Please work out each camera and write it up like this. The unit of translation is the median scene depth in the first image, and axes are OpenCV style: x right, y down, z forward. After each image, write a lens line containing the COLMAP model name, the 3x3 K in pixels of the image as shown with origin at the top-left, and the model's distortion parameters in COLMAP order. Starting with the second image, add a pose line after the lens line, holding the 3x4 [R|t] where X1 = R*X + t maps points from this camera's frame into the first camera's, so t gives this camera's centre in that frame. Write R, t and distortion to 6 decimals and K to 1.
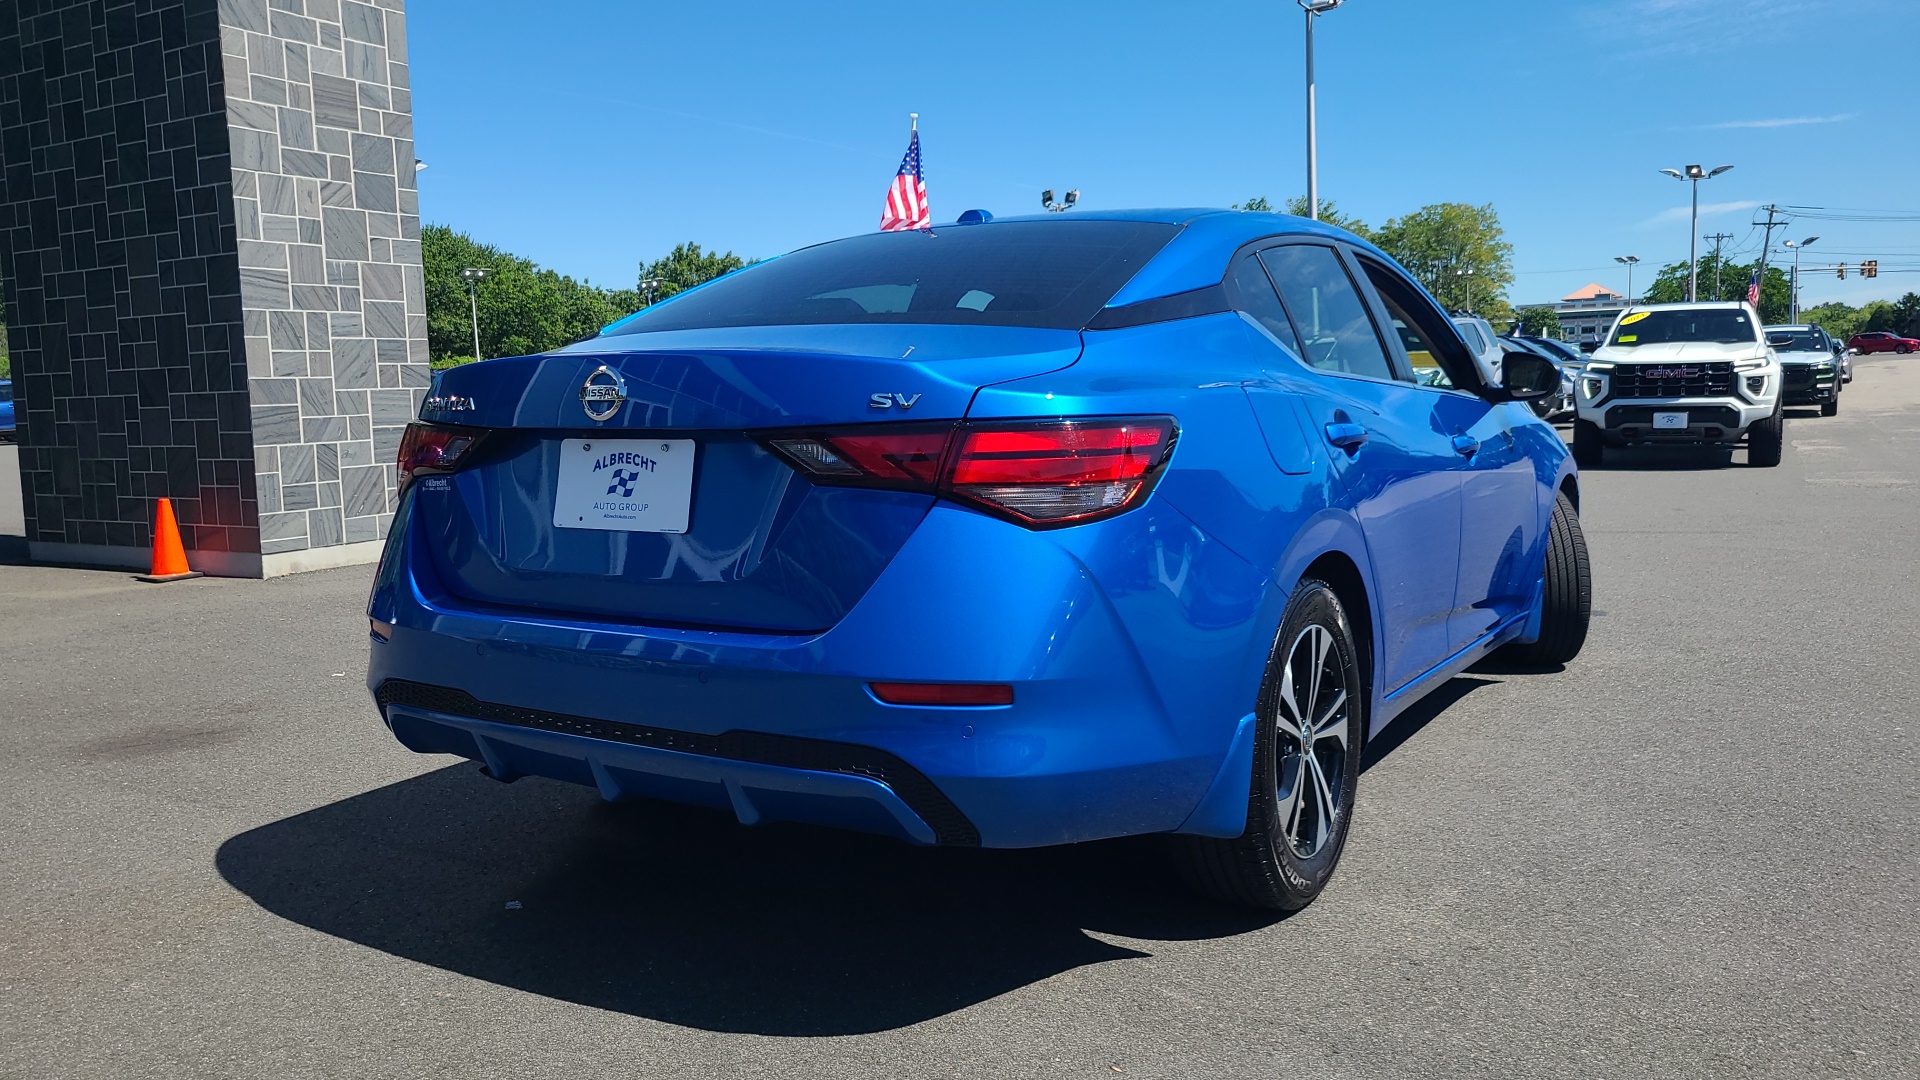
lens RADIAL K [[1445.4, 0, 924.3], [0, 1445.4, 538.1], [0, 0, 1]] dist [0.047584, -0.013690]
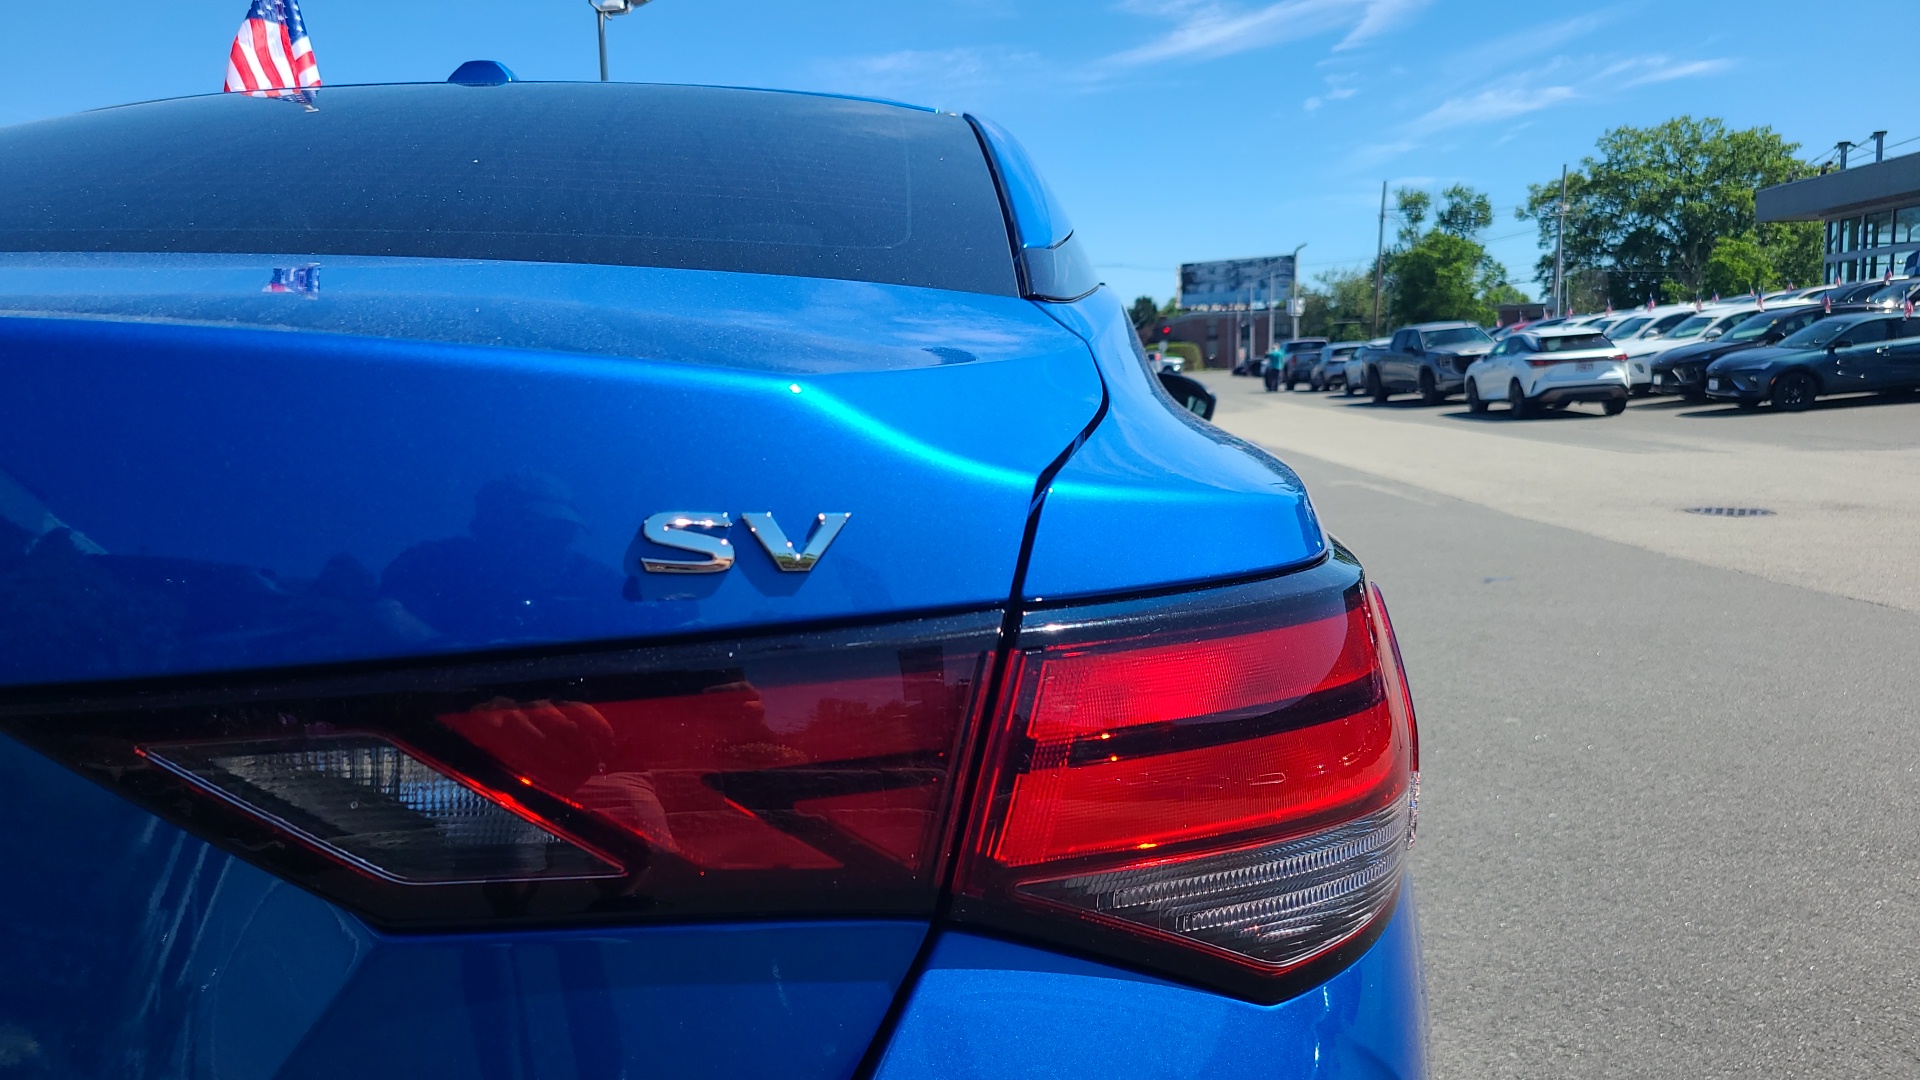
lens RADIAL K [[1445.4, 0, 924.3], [0, 1445.4, 538.1], [0, 0, 1]] dist [0.047584, -0.013690]
pose [[0.884615, -0.039700, 0.464630, -0.015668], [0.044202, 0.999022, 0.001205, -0.014120], [-0.464223, 0.019472, 0.885504, 0.116098]]
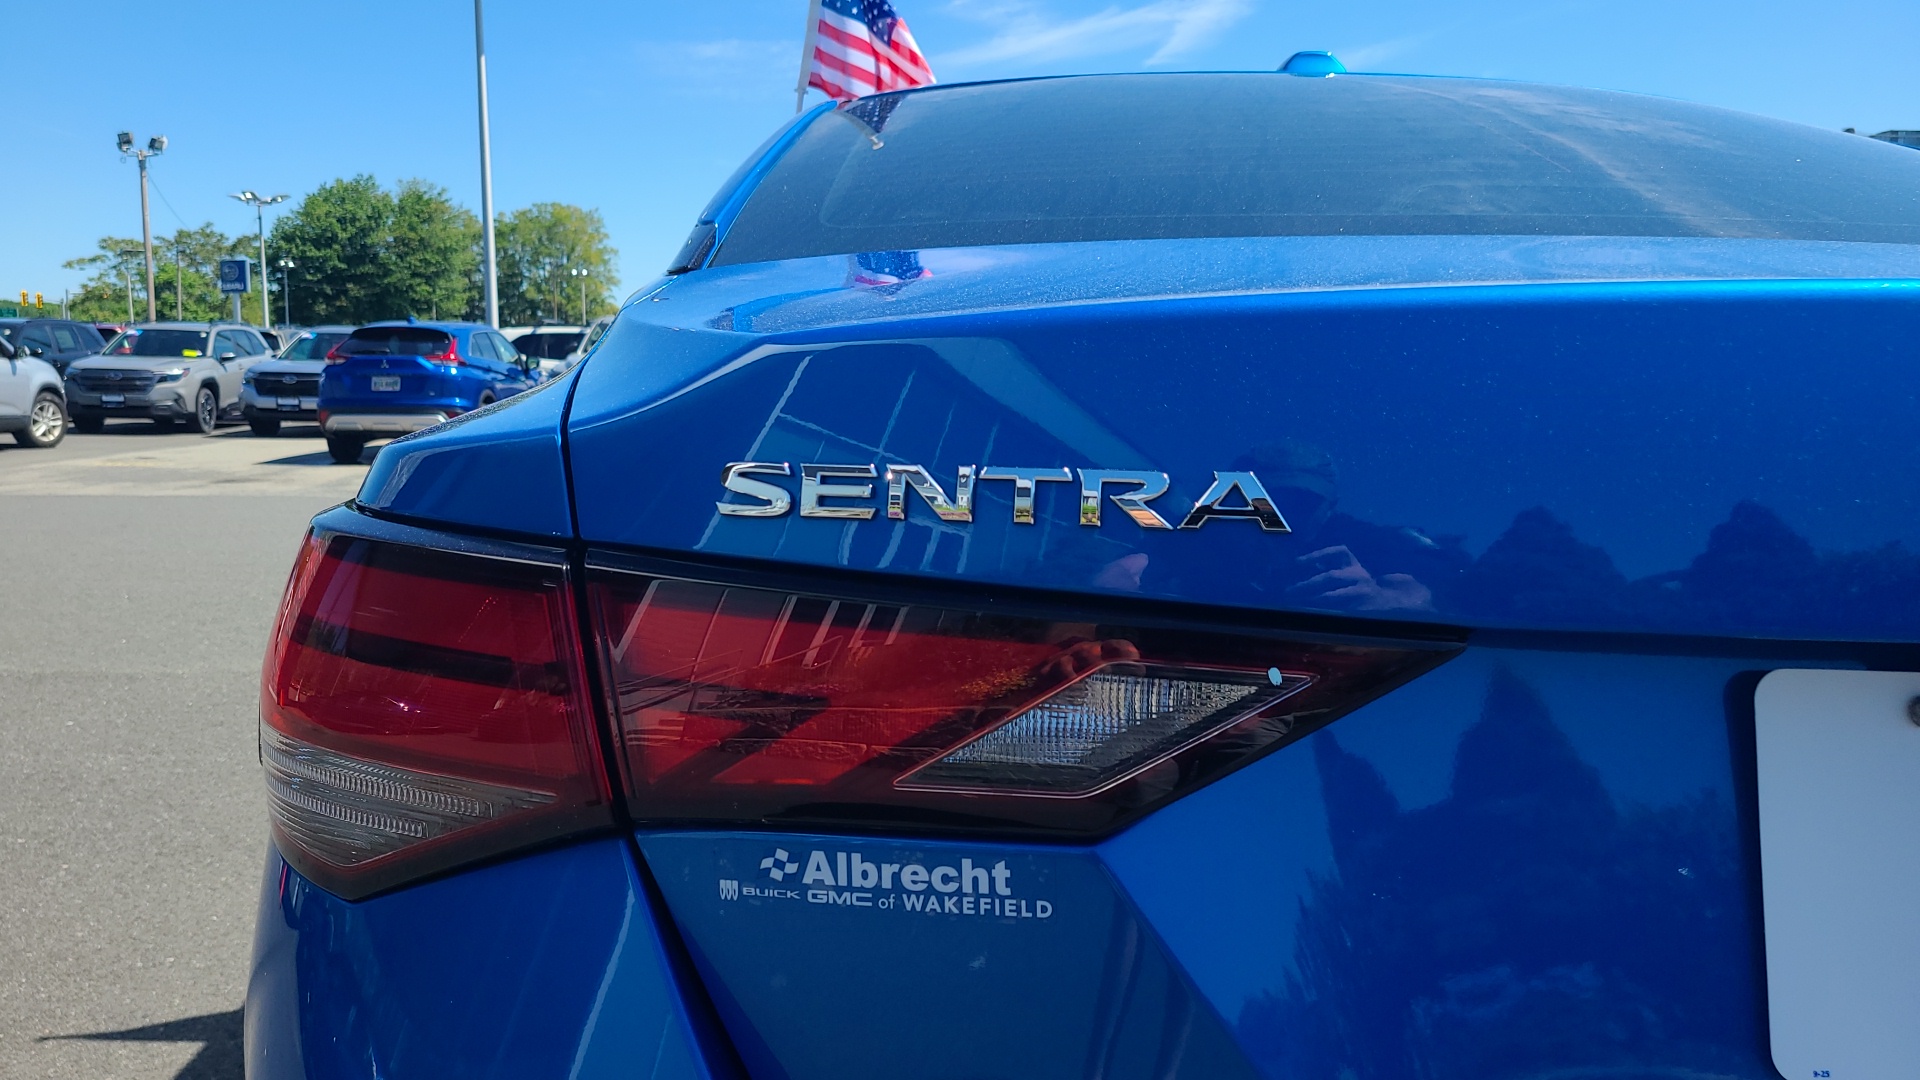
lens RADIAL K [[1445.4, 0, 924.3], [0, 1445.4, 538.1], [0, 0, 1]] dist [0.047584, -0.013690]
pose [[0.822549, -0.028101, 0.568000, -0.083047], [0.025460, 0.999597, 0.012584, -0.016313], [-0.568124, 0.004110, 0.822932, 0.153904]]
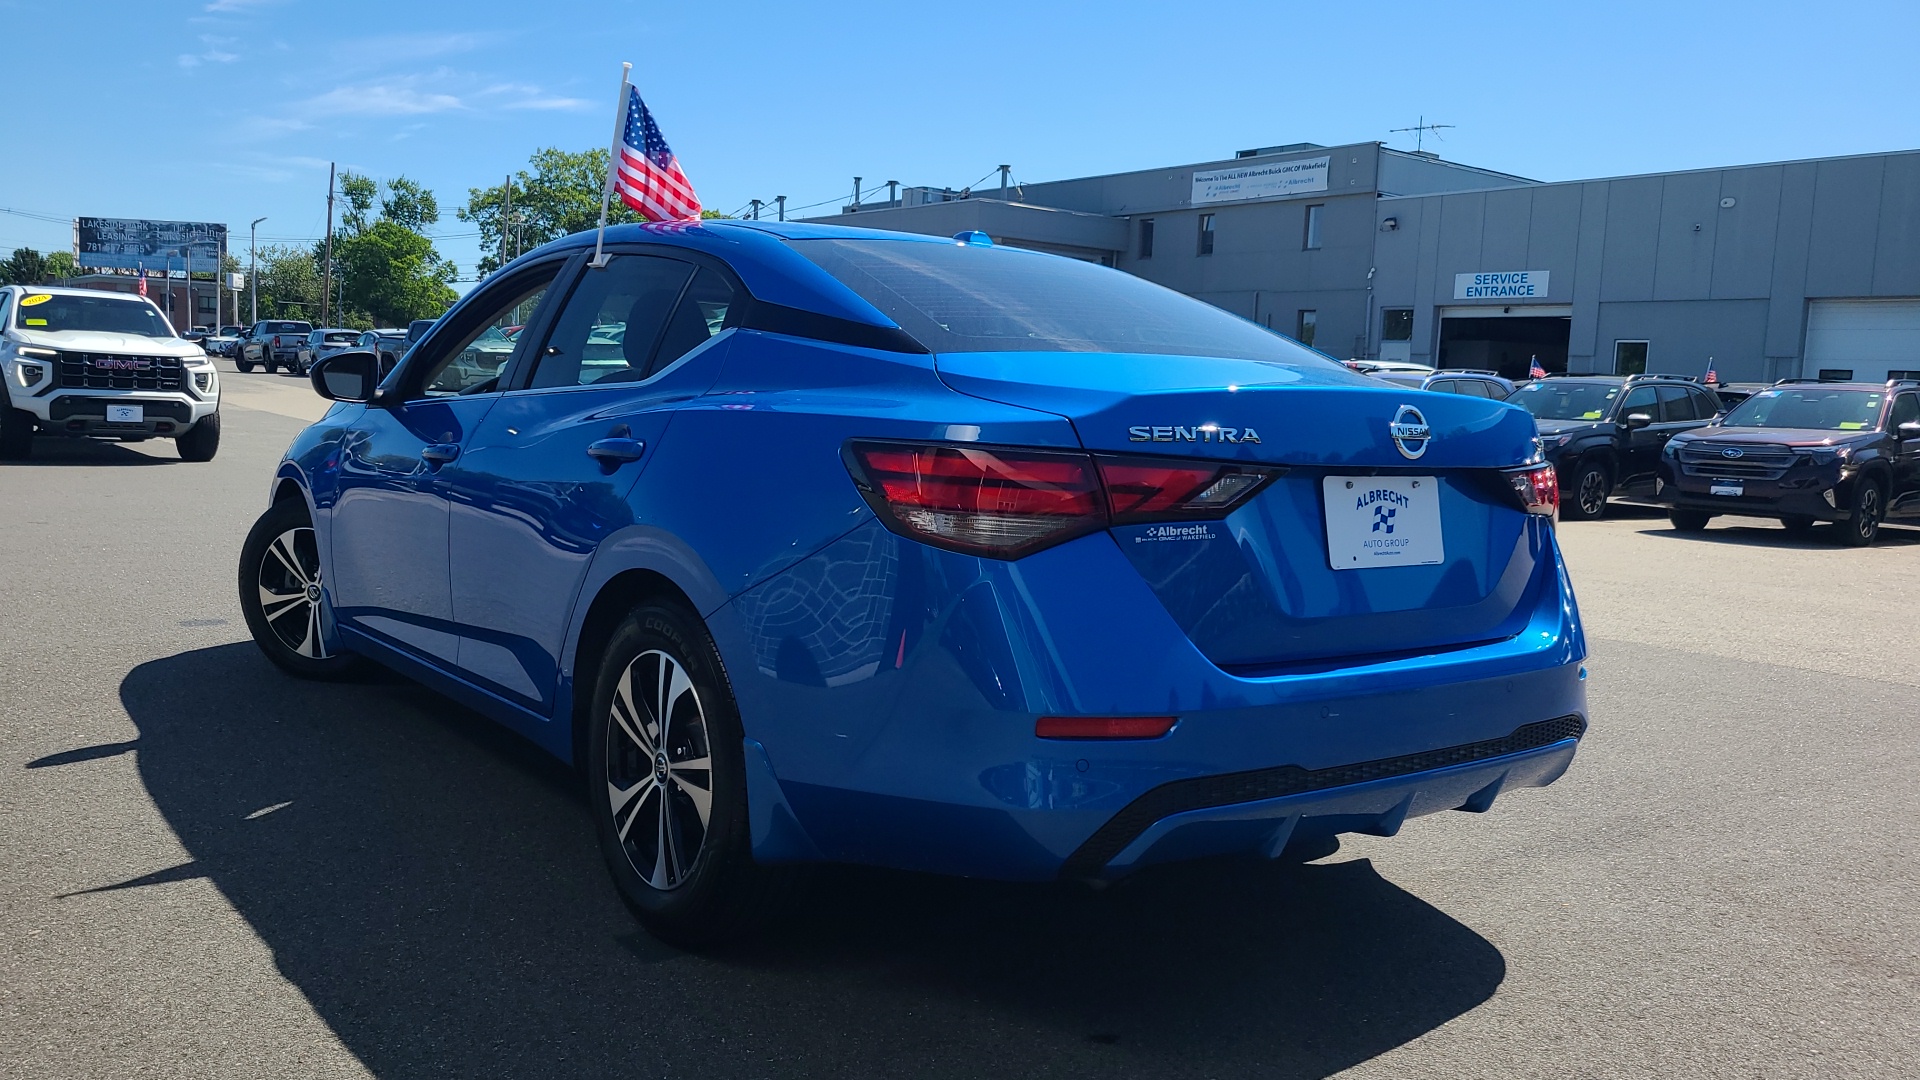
lens RADIAL K [[1449.6, 0, 960.0], [0, 1449.6, 540.0], [0, 0, 1]] dist [0.026362, 0.001076]
pose [[0.344943, -0.056995, 0.936892, -0.210797], [0.046911, 0.997954, 0.043438, -0.013685], [-0.937451, 0.028967, 0.346911, 0.154988]]
